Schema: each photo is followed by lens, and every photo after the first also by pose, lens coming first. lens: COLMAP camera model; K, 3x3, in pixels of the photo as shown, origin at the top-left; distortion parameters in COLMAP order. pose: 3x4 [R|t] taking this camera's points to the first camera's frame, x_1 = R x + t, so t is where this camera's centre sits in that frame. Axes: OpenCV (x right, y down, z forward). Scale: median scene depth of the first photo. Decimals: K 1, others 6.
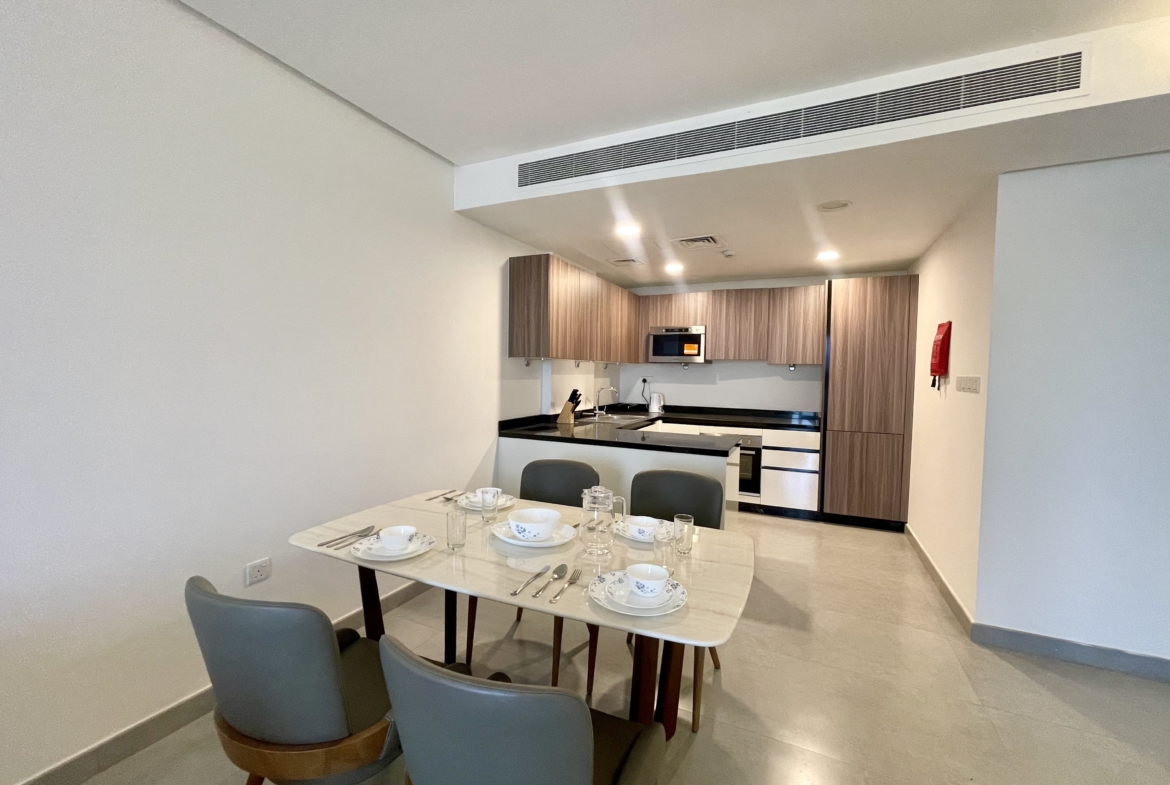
lens RADIAL K [[475.0, 0, 581.8], [0, 475.0, 393.8], [0, 0, 1]] dist [0.000400, 0.000335]
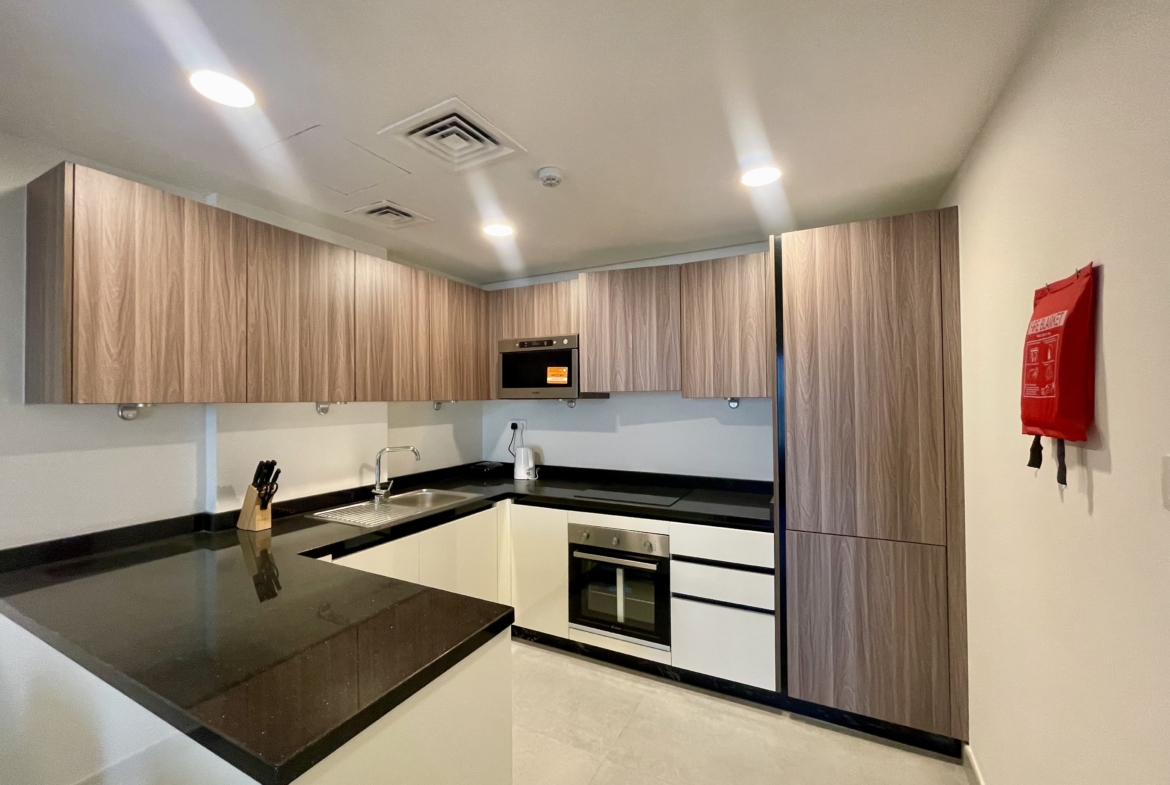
lens RADIAL K [[475.0, 0, 581.8], [0, 475.0, 393.8], [0, 0, 1]] dist [0.000400, 0.000335]
pose [[0.999486, -0.021603, -0.023707, 0.298832], [0.020133, 0.997959, -0.060593, -0.038739], [0.024968, 0.060085, 0.997881, 0.460453]]
